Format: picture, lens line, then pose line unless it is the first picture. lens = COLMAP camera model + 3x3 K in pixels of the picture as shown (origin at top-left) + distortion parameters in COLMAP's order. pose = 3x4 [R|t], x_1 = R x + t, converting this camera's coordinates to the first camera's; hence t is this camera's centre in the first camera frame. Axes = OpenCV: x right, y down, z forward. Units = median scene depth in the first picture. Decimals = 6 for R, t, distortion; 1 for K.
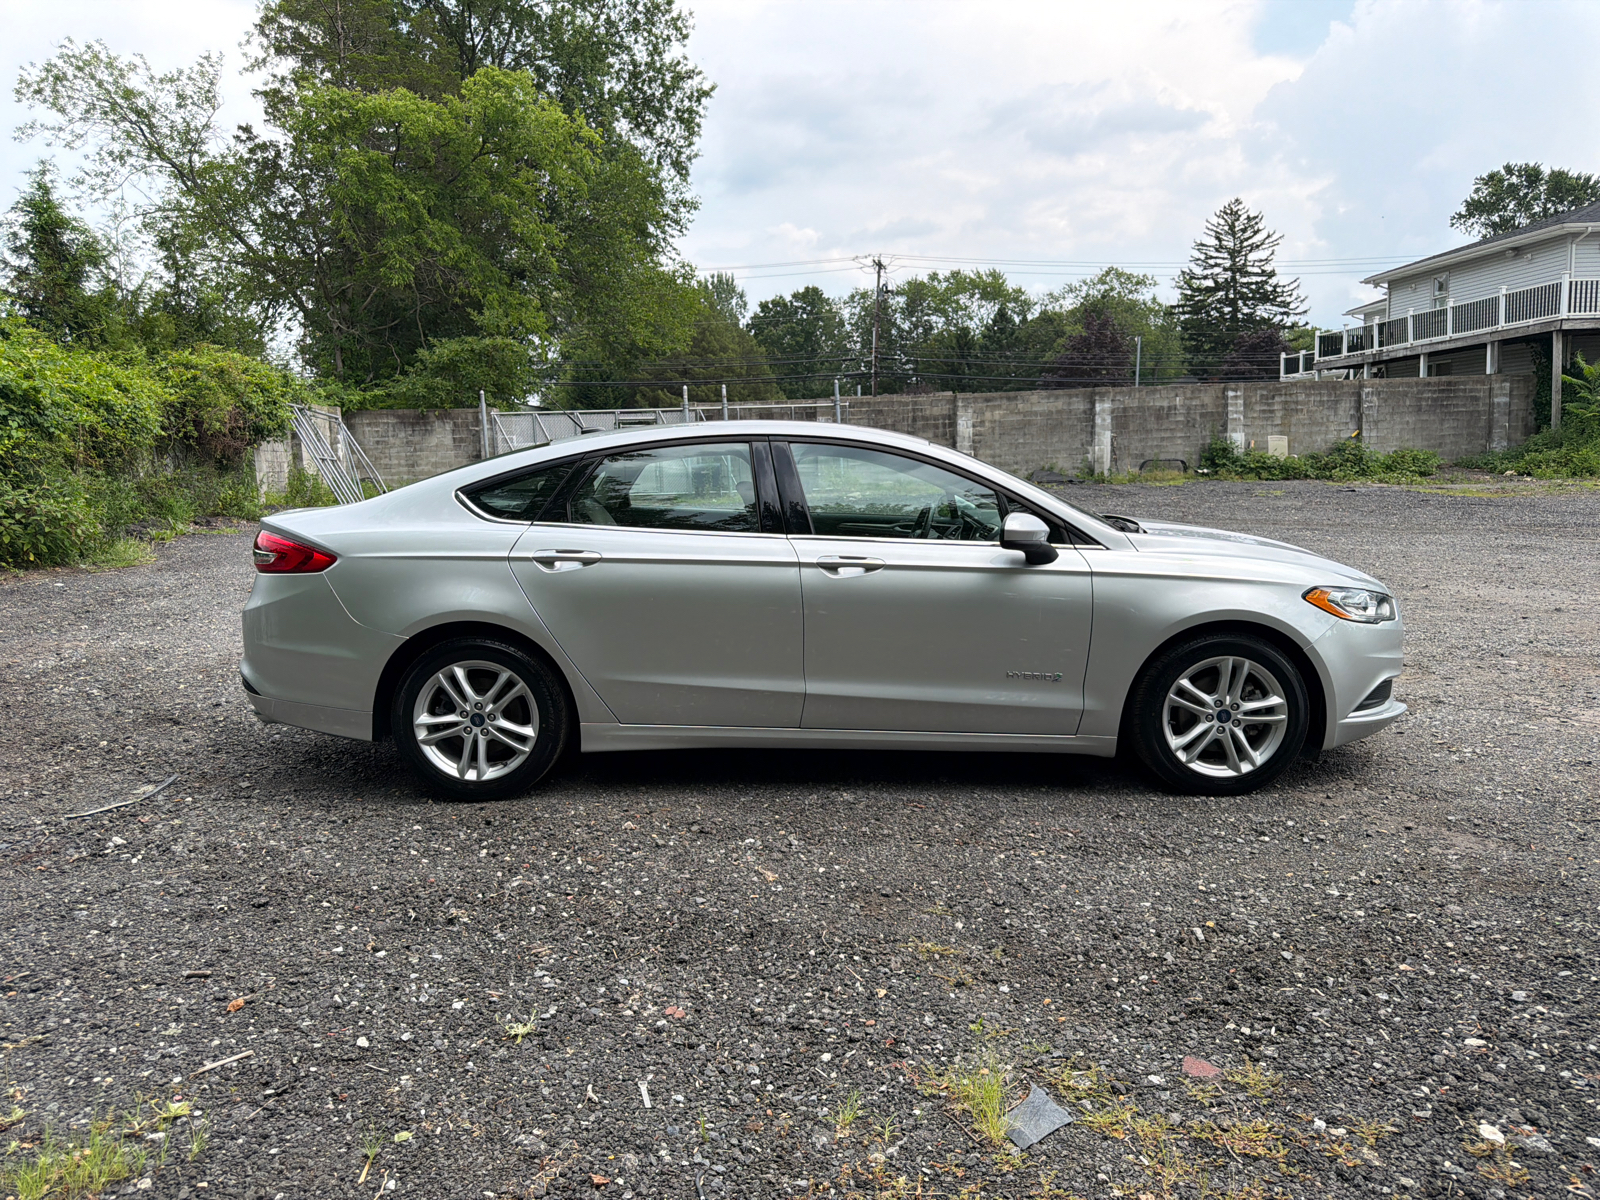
lens RADIAL K [[1143.7, 0, 794.7], [0, 1143.7, 604.8], [0, 0, 1]] dist [0.026133, -0.043636]
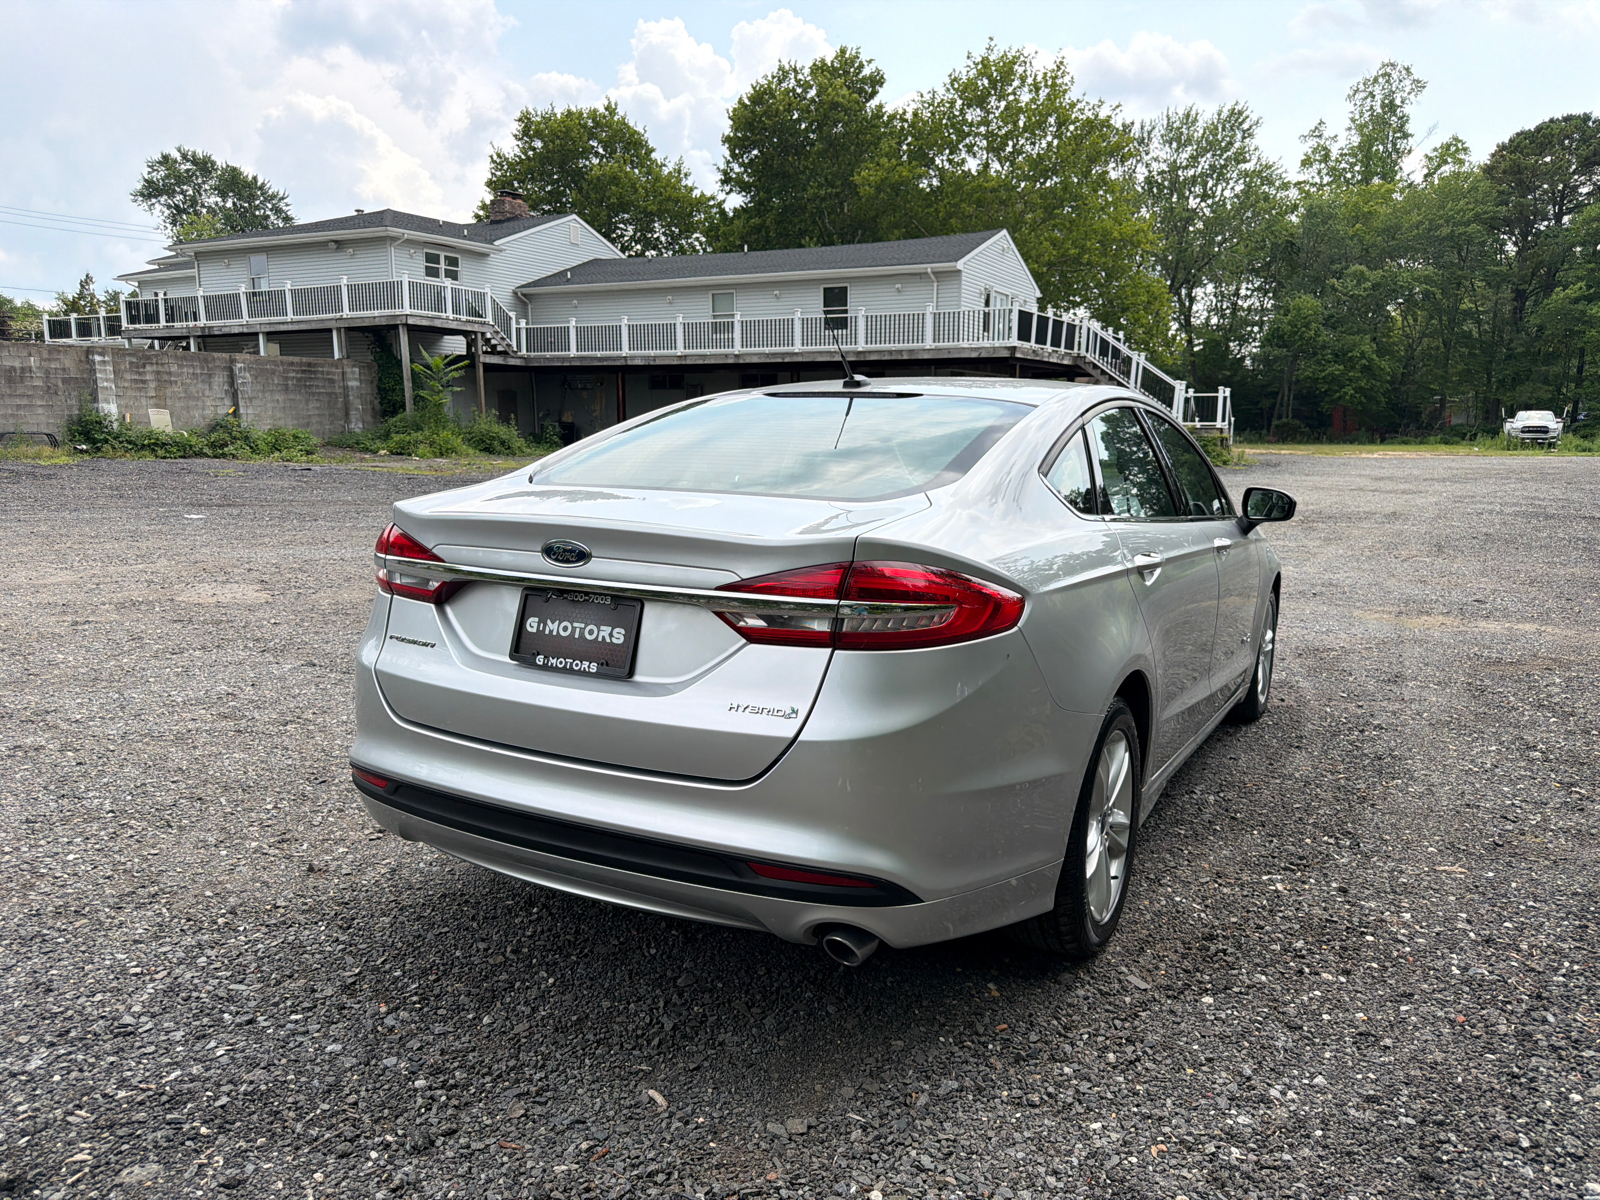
lens RADIAL K [[1142.1, 0, 799.8], [0, 1142.1, 610.9], [0, 0, 1]] dist [0.000367, -0.005111]
pose [[0.496923, -0.109921, 0.860805, -0.121447], [0.088906, 0.993174, 0.075501, -0.011081], [-0.863228, 0.039012, 0.503304, 0.109508]]
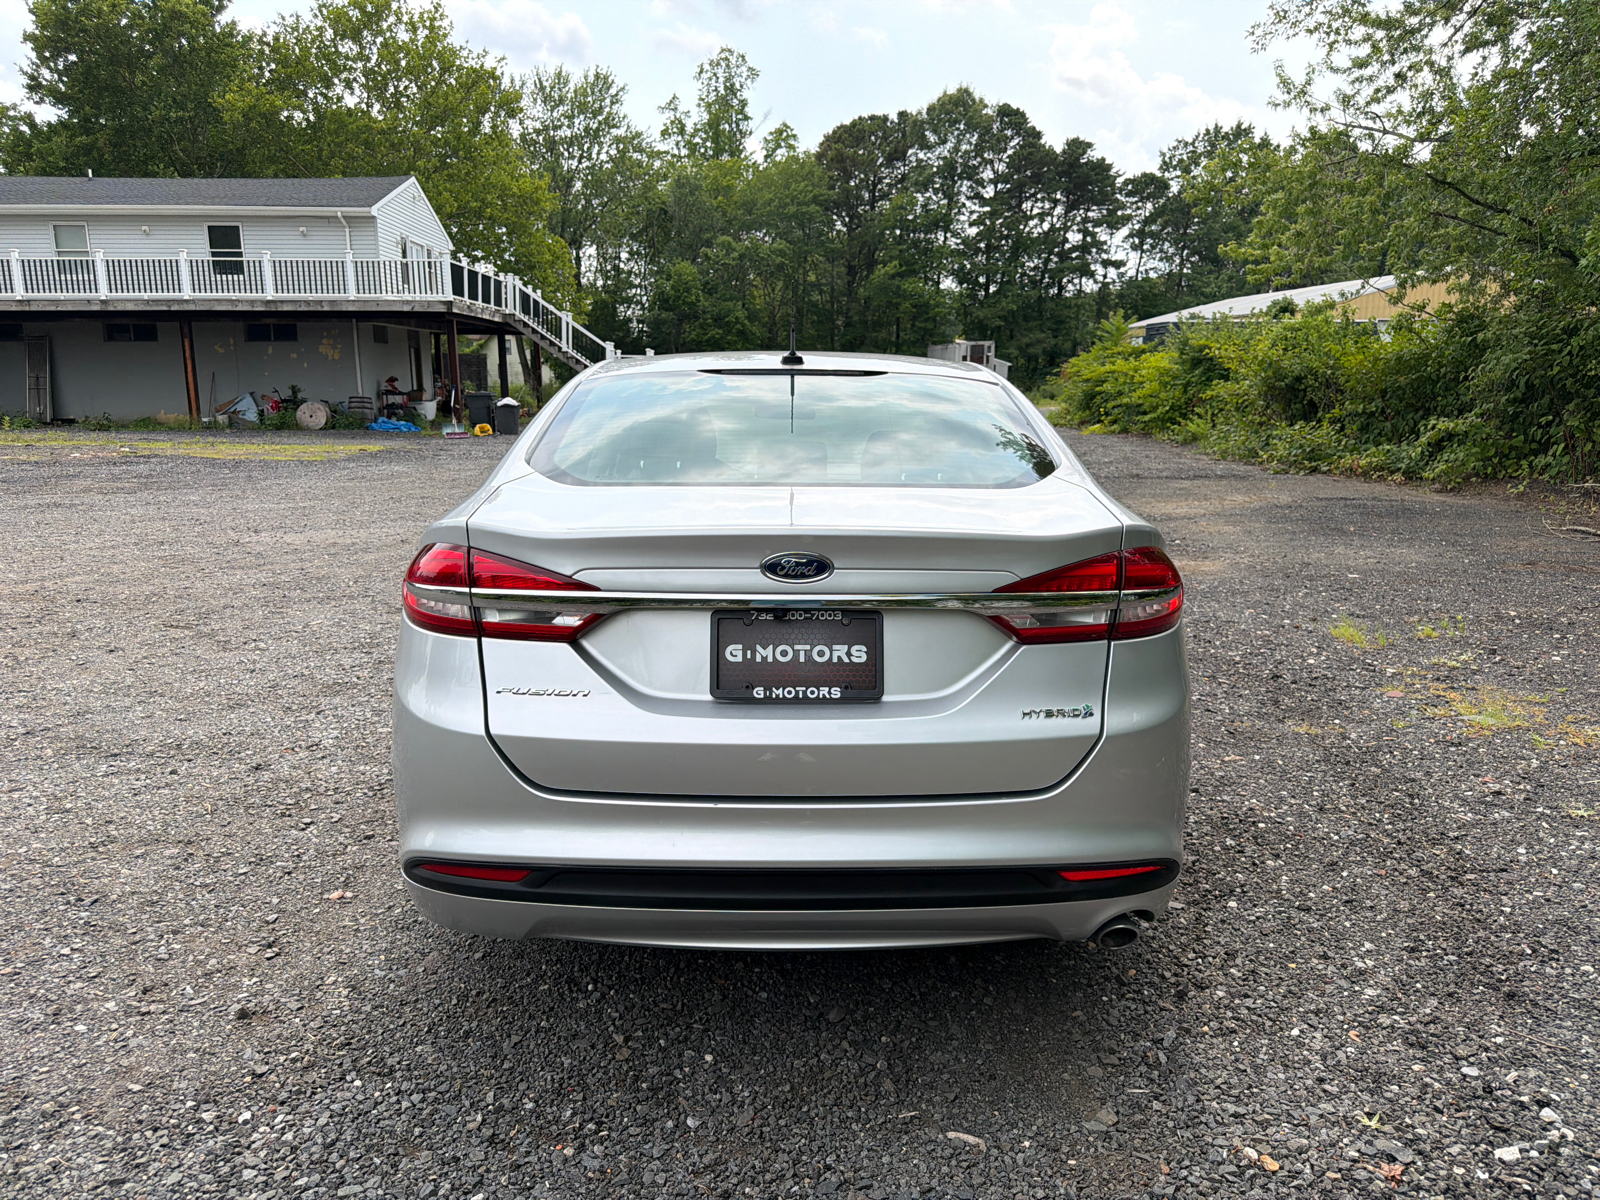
lens RADIAL K [[1135.9, 0, 799.2], [0, 1135.9, 615.9], [0, 0, 1]] dist [0.023254, -0.035284]
pose [[0.001278, -0.172831, 0.984951, -0.127781], [0.126826, 0.977026, 0.171276, -0.018197], [-0.991924, 0.124698, 0.023168, 0.154667]]
